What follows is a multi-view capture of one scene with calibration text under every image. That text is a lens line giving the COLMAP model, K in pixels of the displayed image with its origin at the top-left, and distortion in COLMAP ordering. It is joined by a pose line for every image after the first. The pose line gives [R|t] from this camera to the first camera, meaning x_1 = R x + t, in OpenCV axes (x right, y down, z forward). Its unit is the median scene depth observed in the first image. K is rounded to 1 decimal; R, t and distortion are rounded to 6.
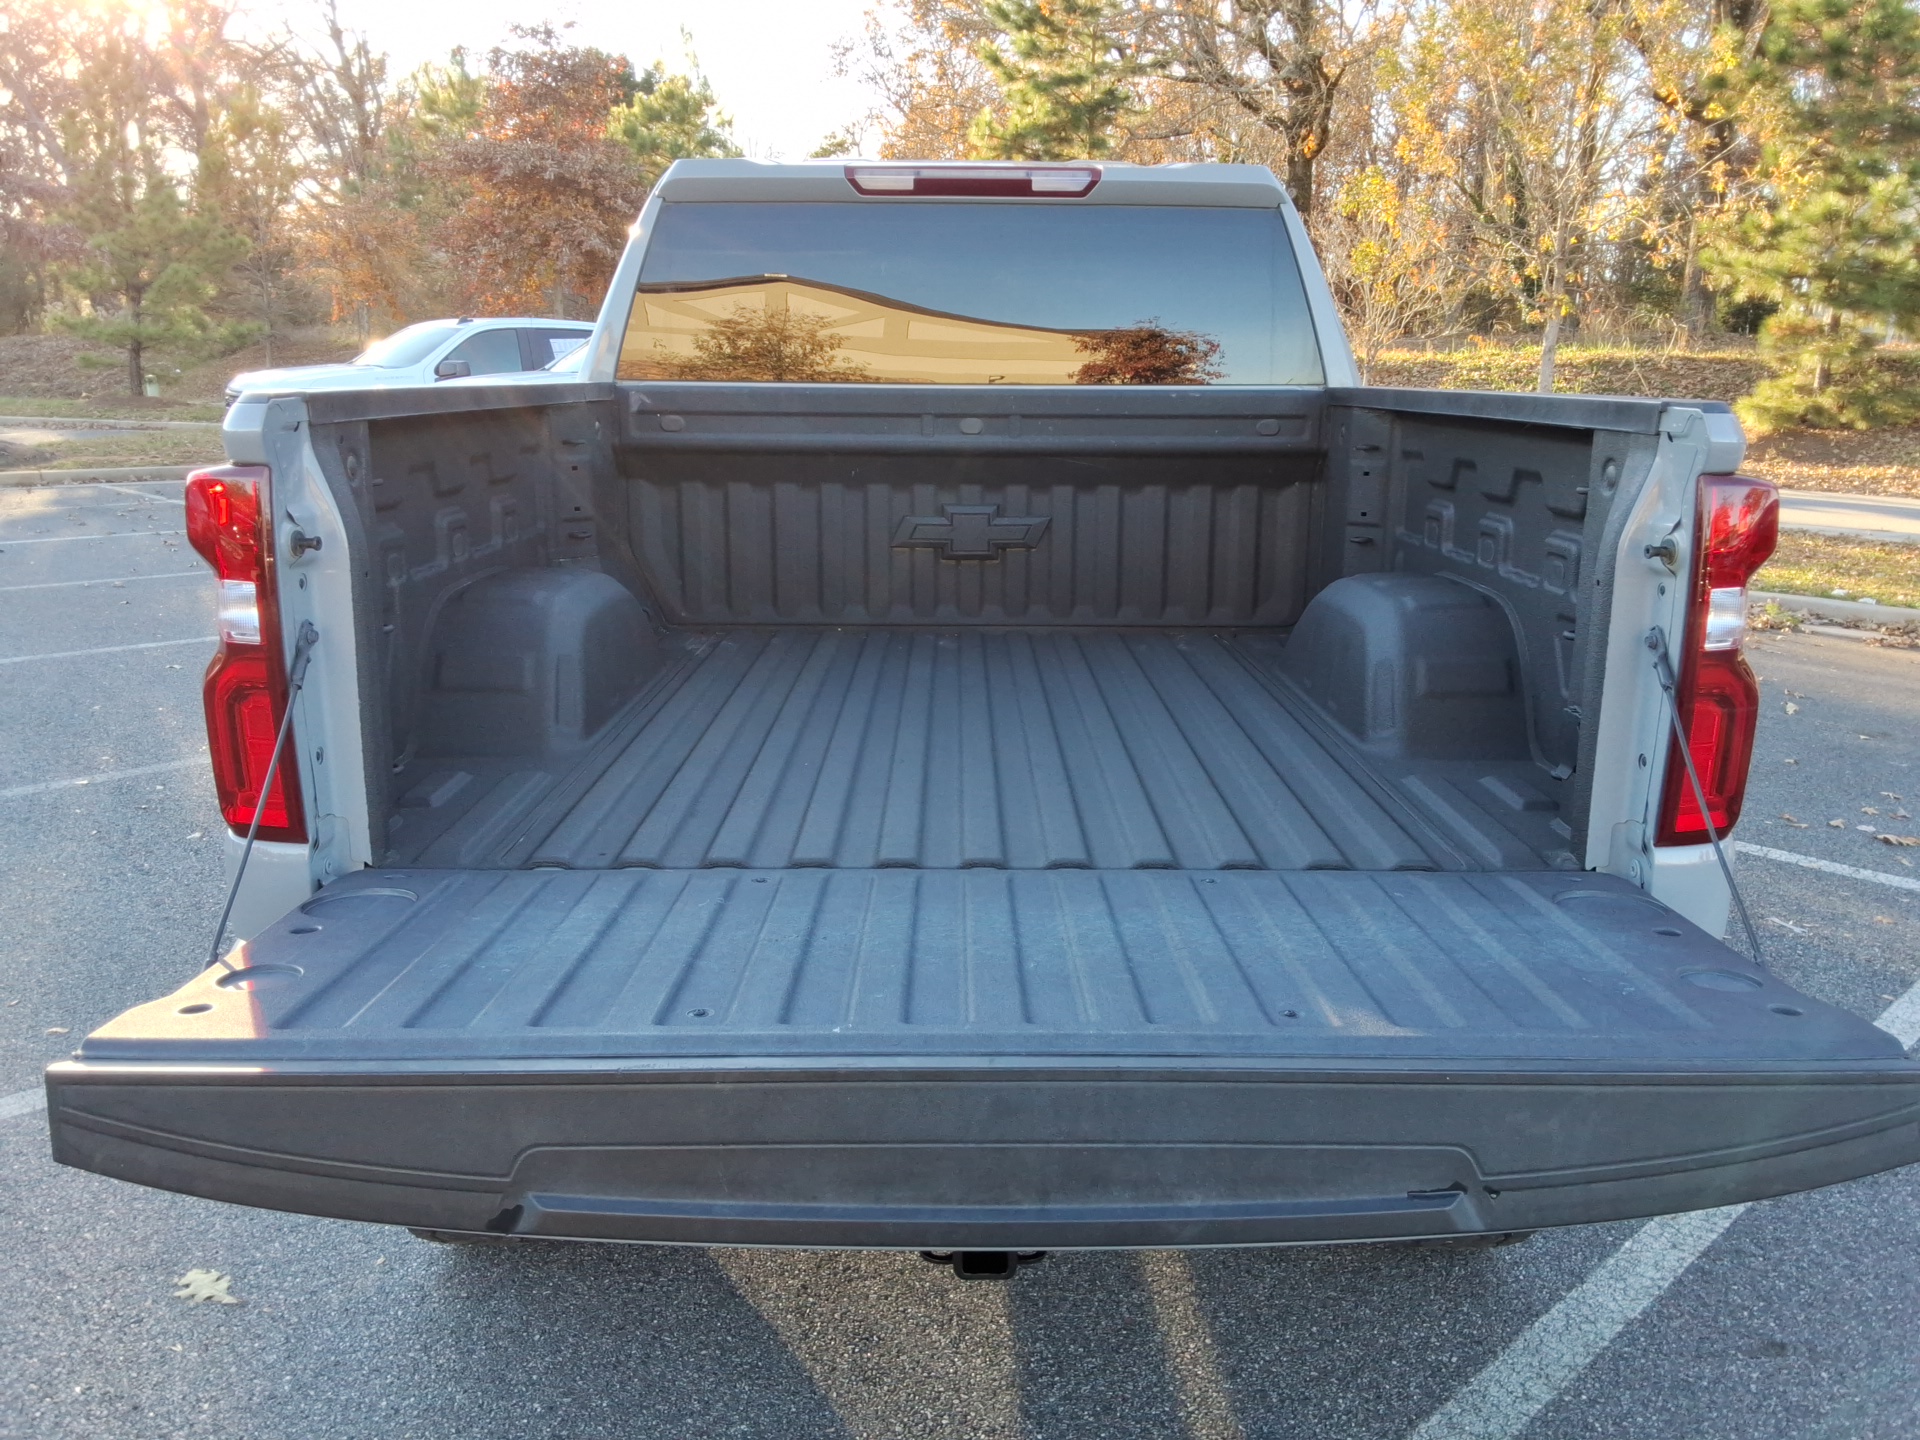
lens RADIAL K [[1547.0, 0, 979.8], [0, 1547.0, 711.7], [0, 0, 1]] dist [0.099828, -0.149772]
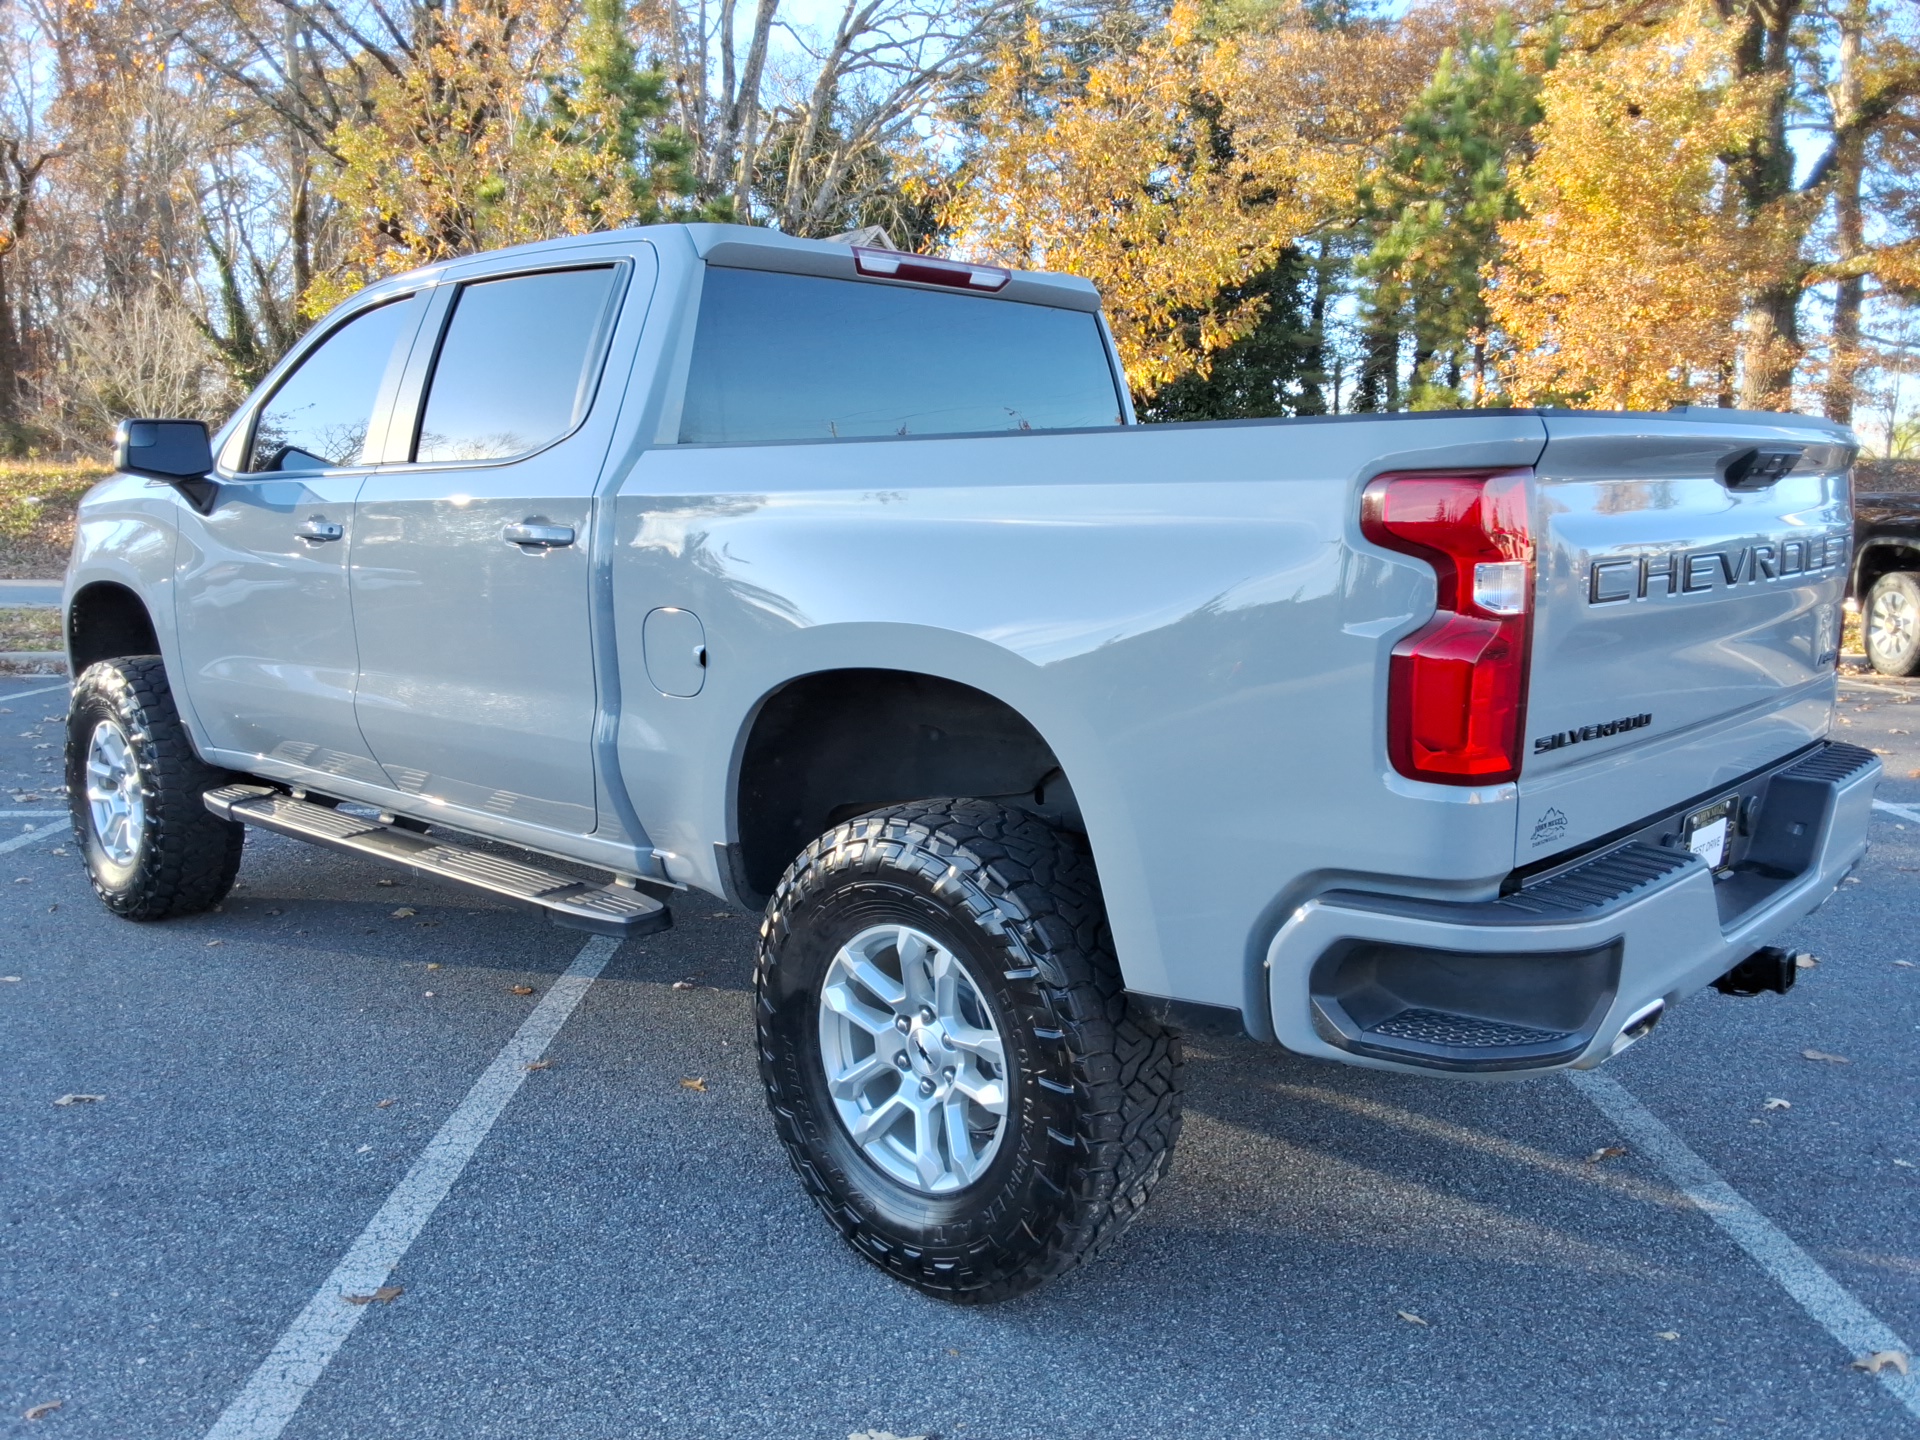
lens RADIAL K [[1551.2, 0, 982.8], [0, 1551.2, 717.7], [0, 0, 1]] dist [0.114759, -0.167124]
pose [[0.680650, -0.121971, 0.722384, -0.134364], [0.173600, 0.984813, 0.002711, -0.003282], [-0.711743, 0.123560, 0.691487, 0.038475]]
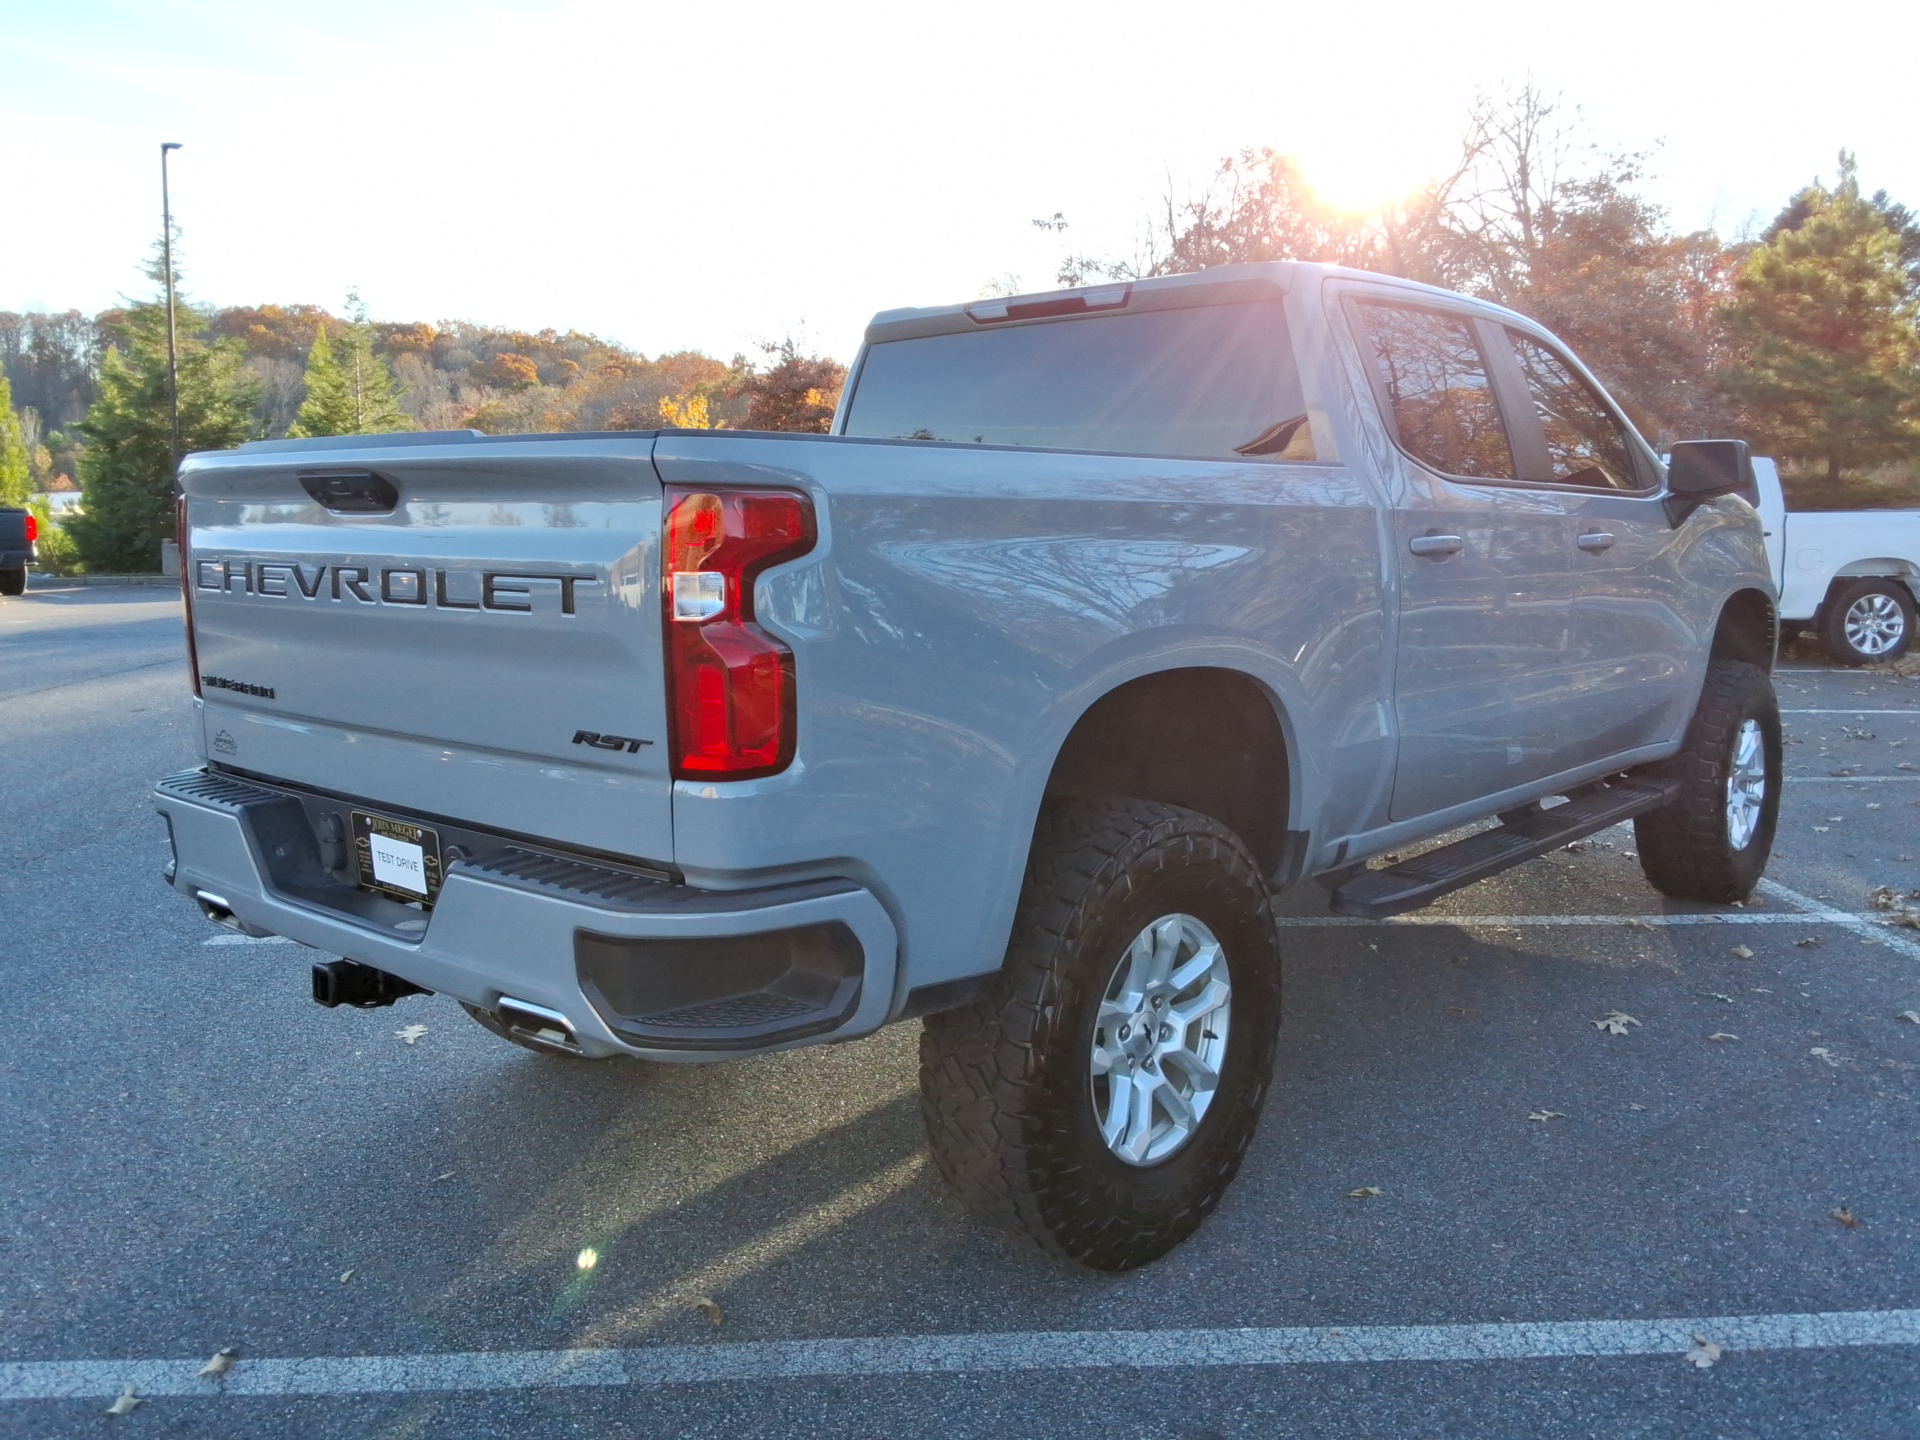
lens RADIAL K [[1547.1, 0, 968.5], [0, 1547.1, 714.0], [0, 0, 1]] dist [0.118776, -0.189896]
pose [[0.744171, 0.075233, -0.663739, 0.123973], [-0.139172, 0.989295, -0.043903, 0.004878], [0.653331, 0.125045, 0.746674, 0.018464]]
